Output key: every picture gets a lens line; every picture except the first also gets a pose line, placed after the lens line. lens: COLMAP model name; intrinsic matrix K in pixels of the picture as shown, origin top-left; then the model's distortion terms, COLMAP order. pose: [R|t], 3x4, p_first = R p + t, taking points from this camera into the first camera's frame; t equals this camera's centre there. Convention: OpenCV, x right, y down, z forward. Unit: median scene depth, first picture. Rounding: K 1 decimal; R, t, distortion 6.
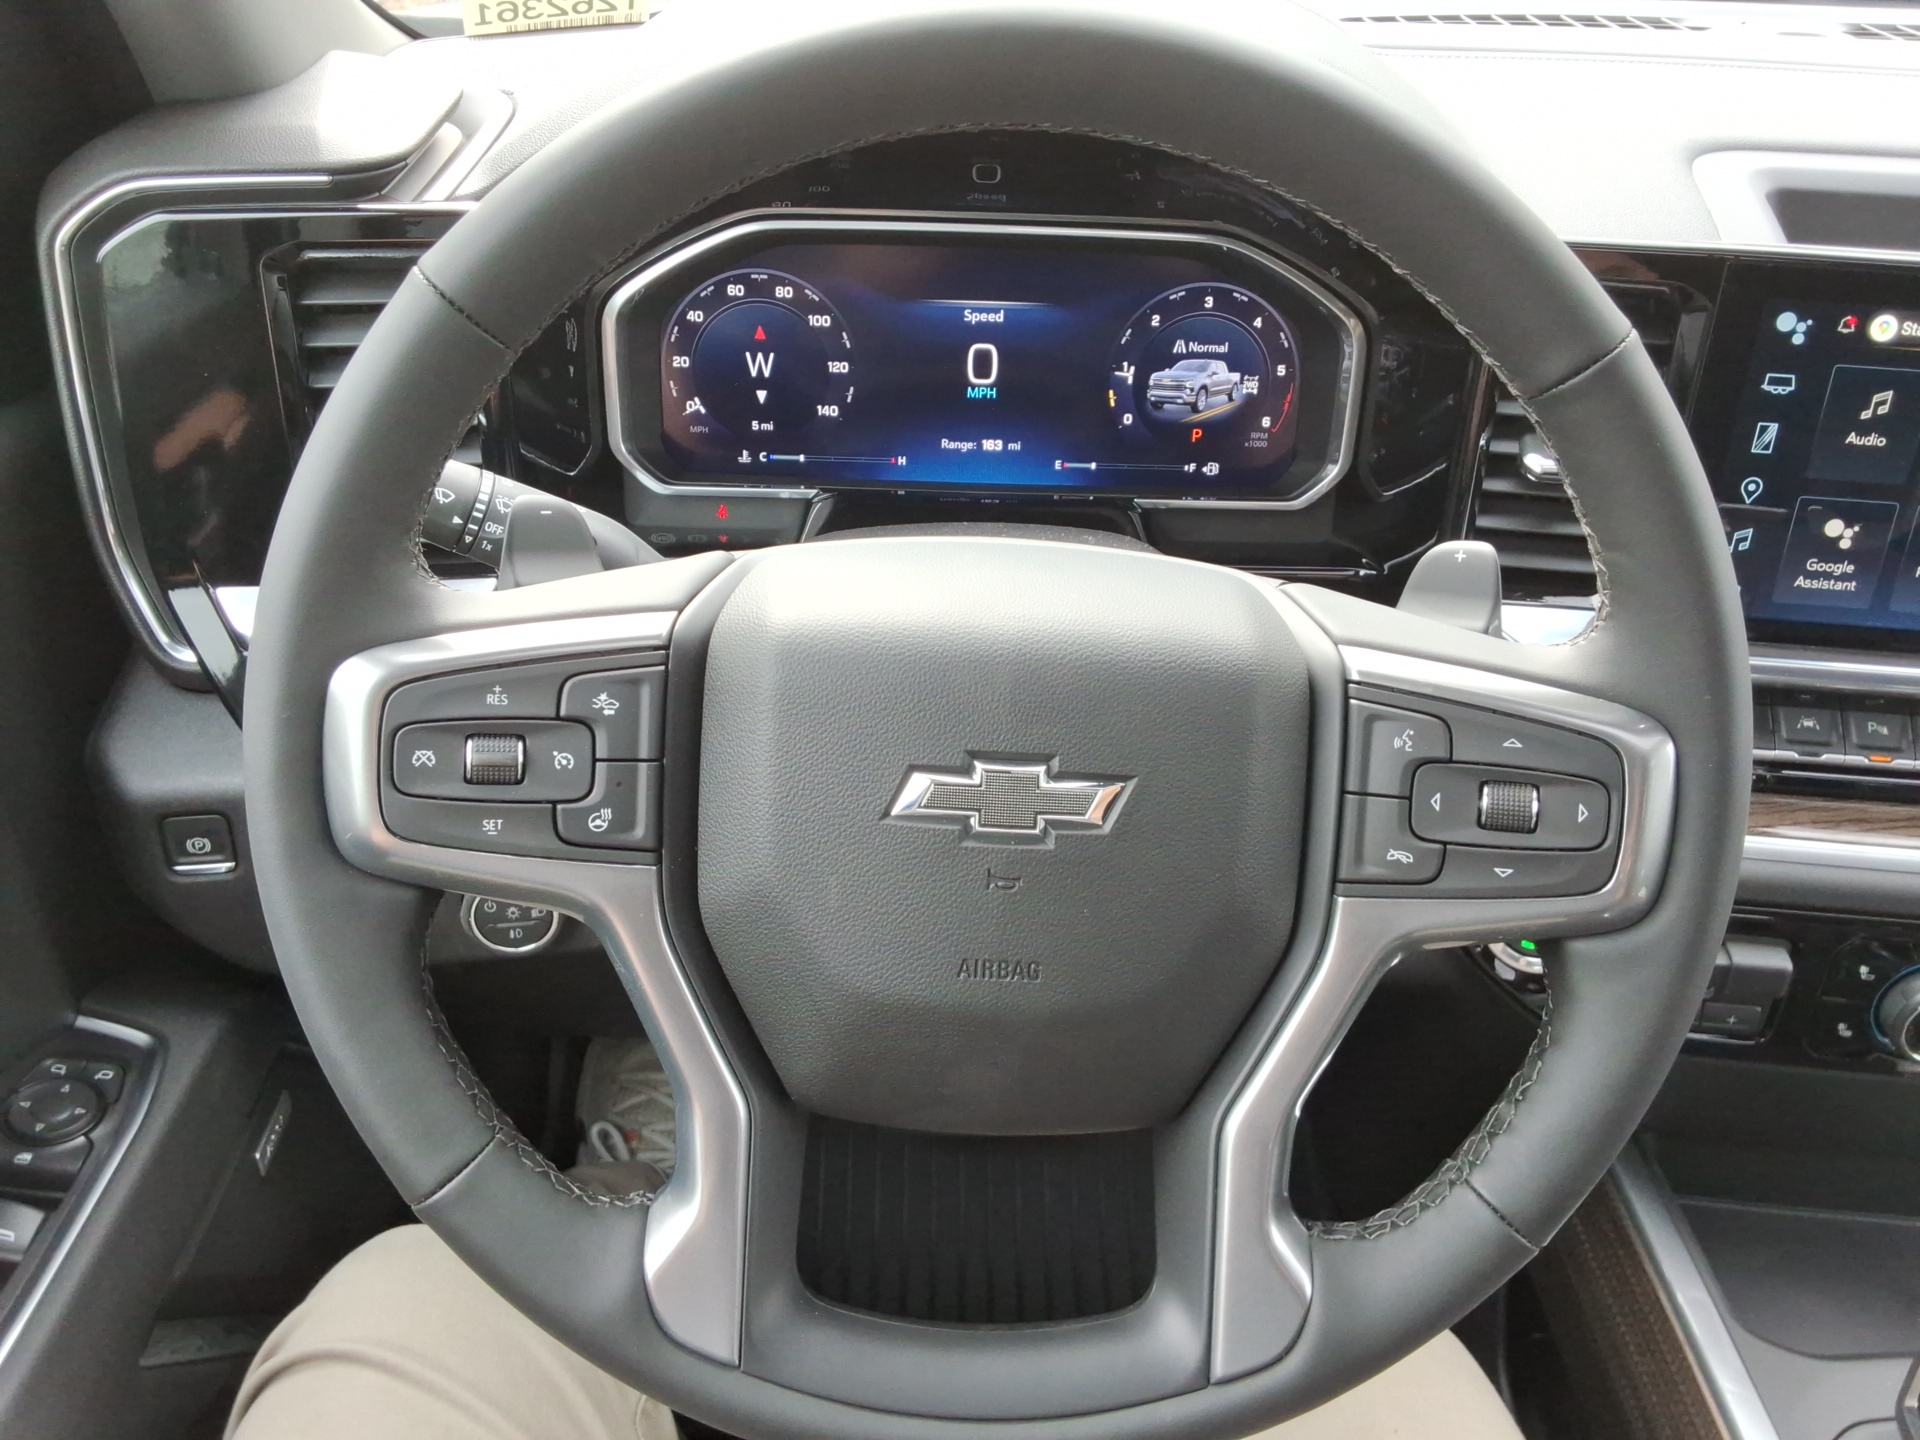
lens RADIAL K [[1534.8, 0, 968.2], [0, 1534.8, 700.8], [0, 0, 1]] dist [0.113356, -0.167581]
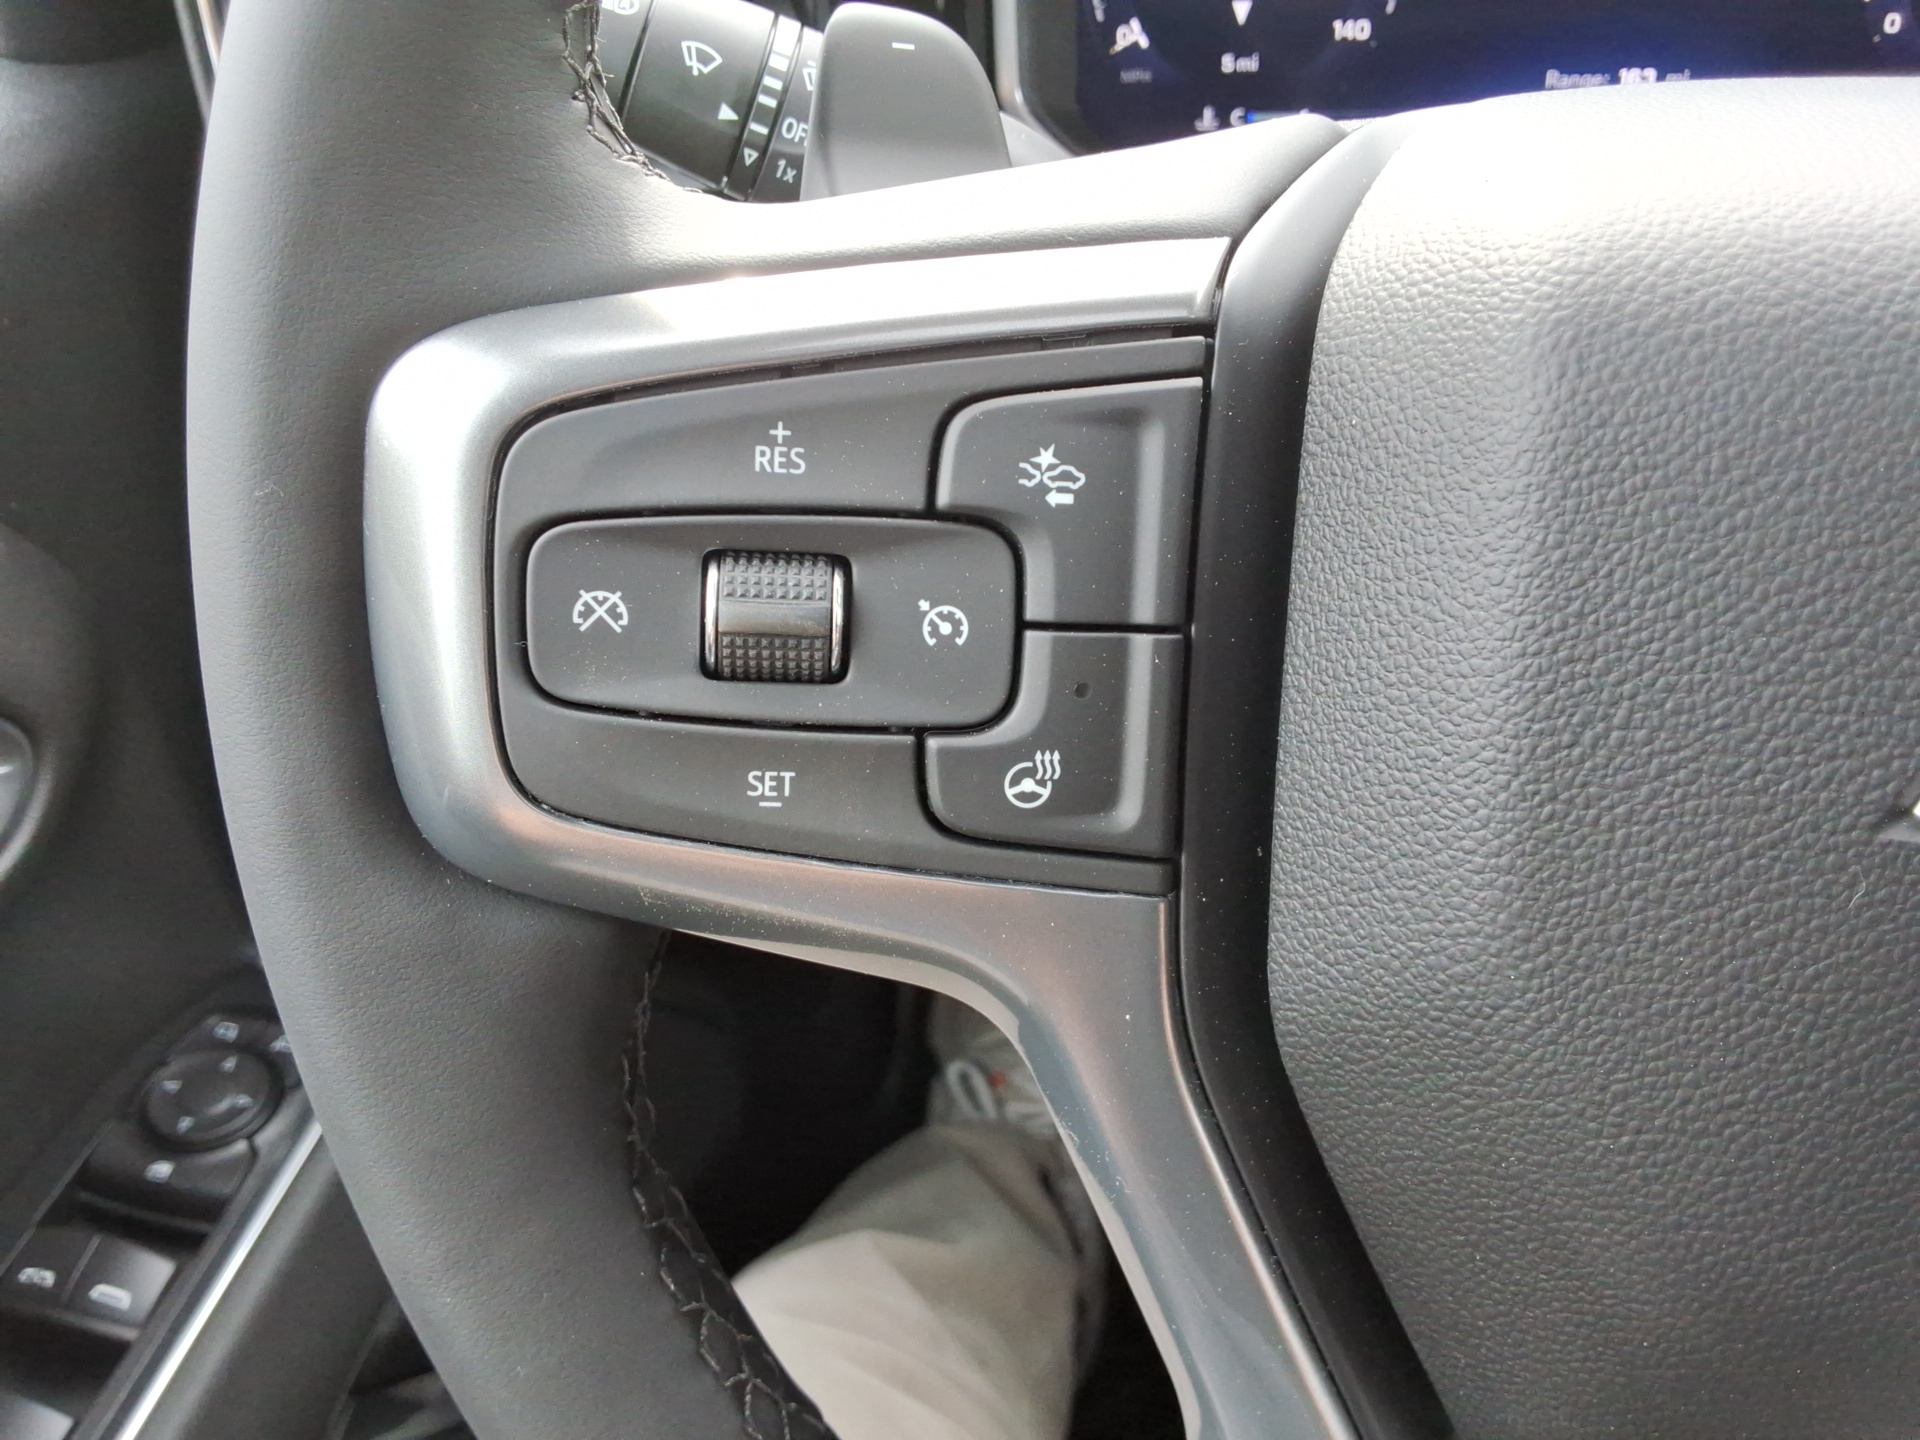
lens RADIAL K [[1534.8, 0, 971.5], [0, 1534.8, 722.2], [0, 0, 1]] dist [0.113356, -0.167581]
pose [[0.976569, 0.038089, -0.211808, -0.120776], [-0.013448, 0.993090, 0.116582, 0.012630], [0.214785, -0.111002, 0.970333, 0.437781]]
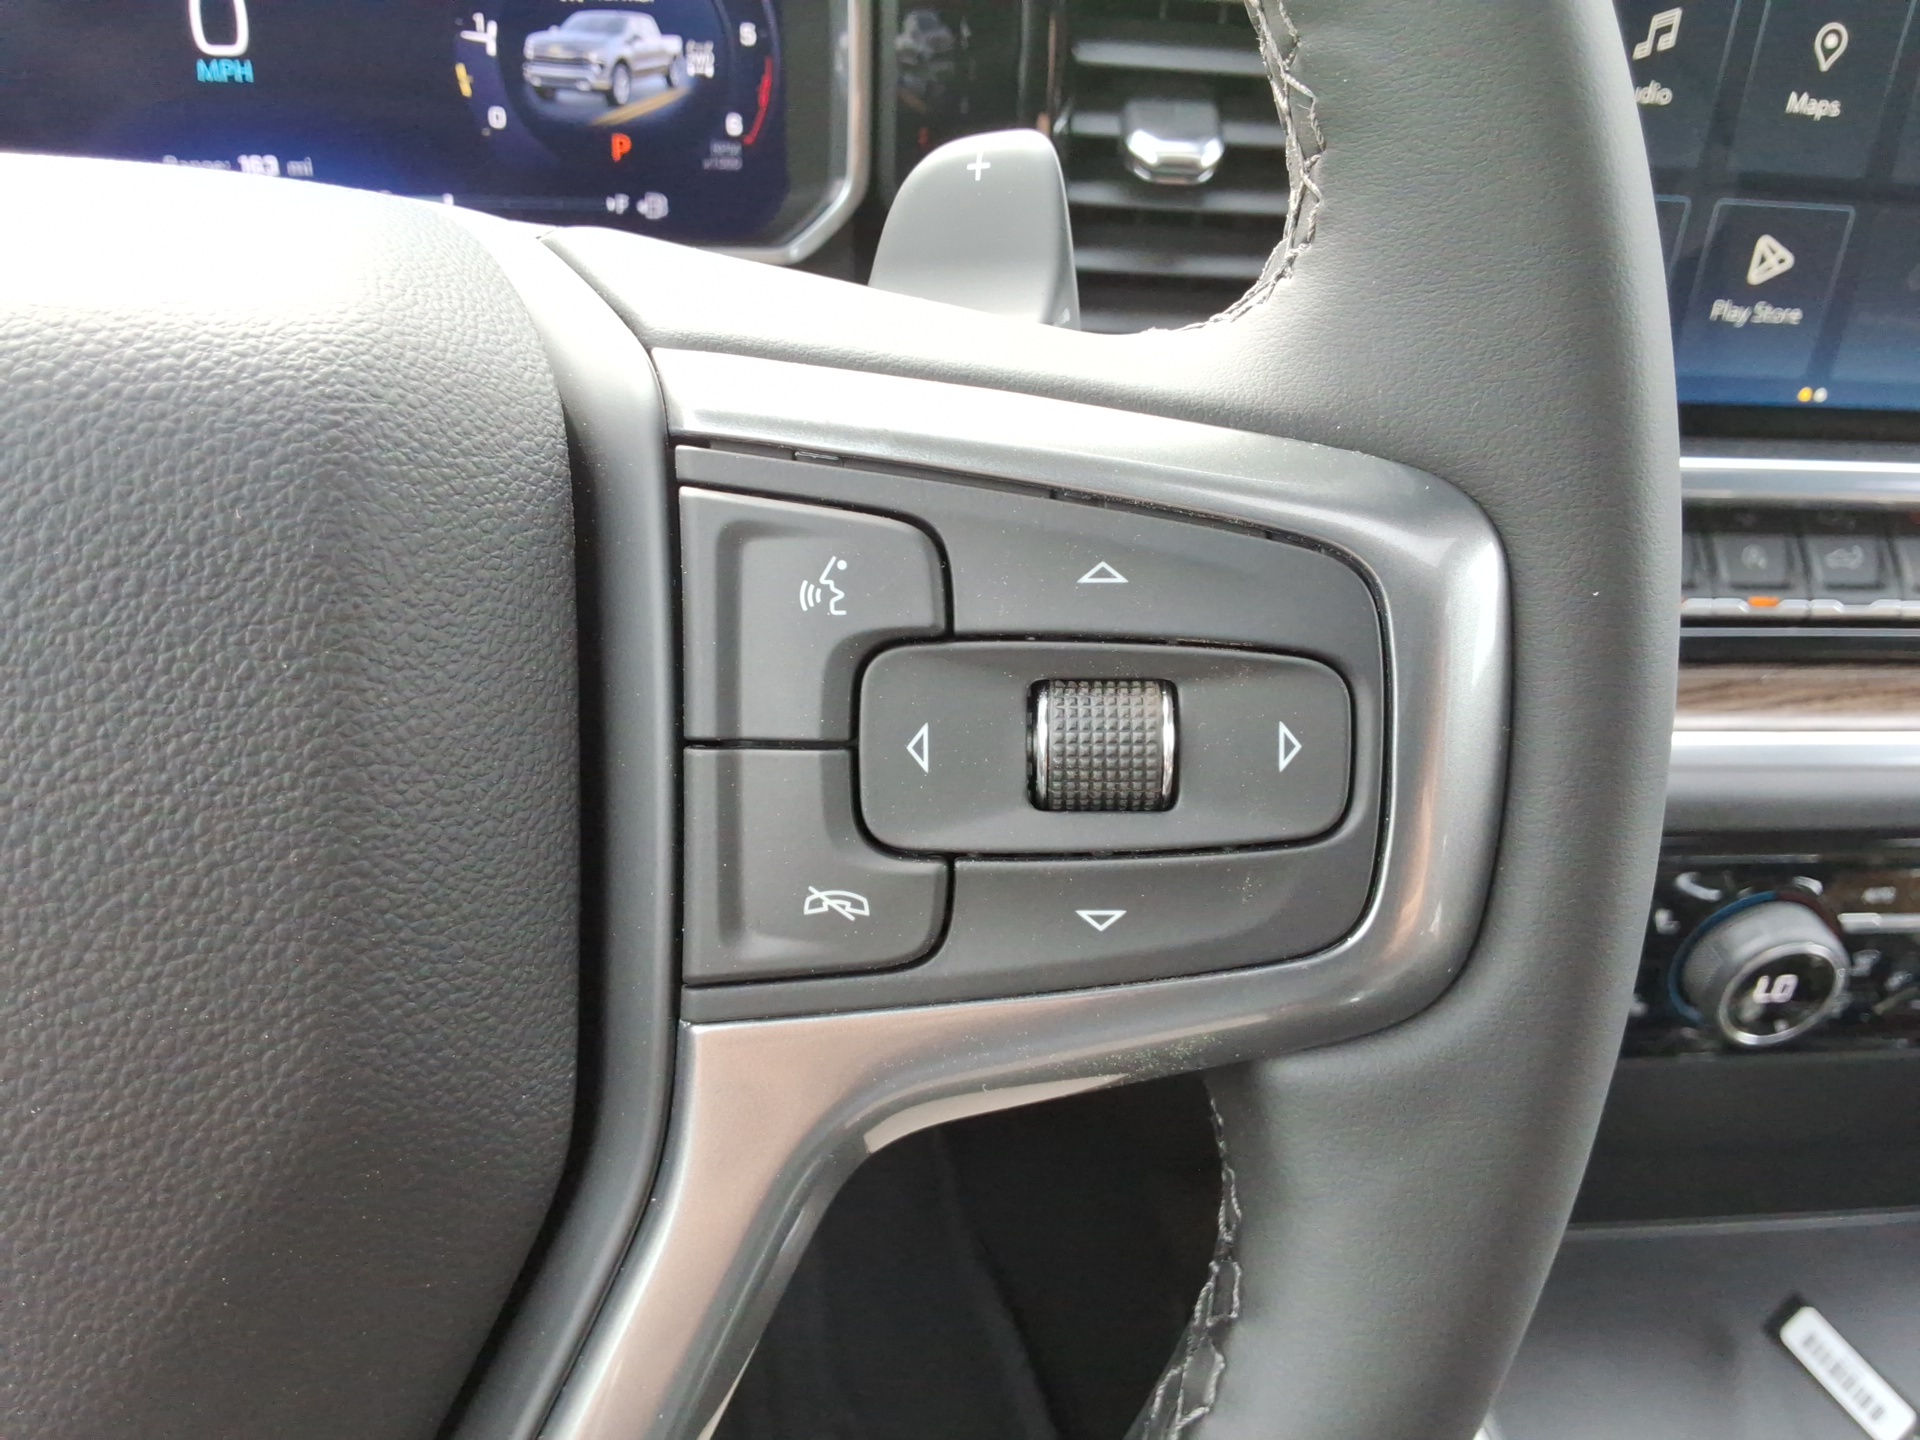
lens RADIAL K [[1534.8, 0, 962.2], [0, 1534.8, 712.7], [0, 0, 1]] dist [0.113356, -0.167581]
pose [[0.976266, -0.081732, 0.200559, 0.175008], [0.071234, 0.995712, 0.059024, 0.026269], [-0.204523, -0.043337, 0.977902, 0.467940]]
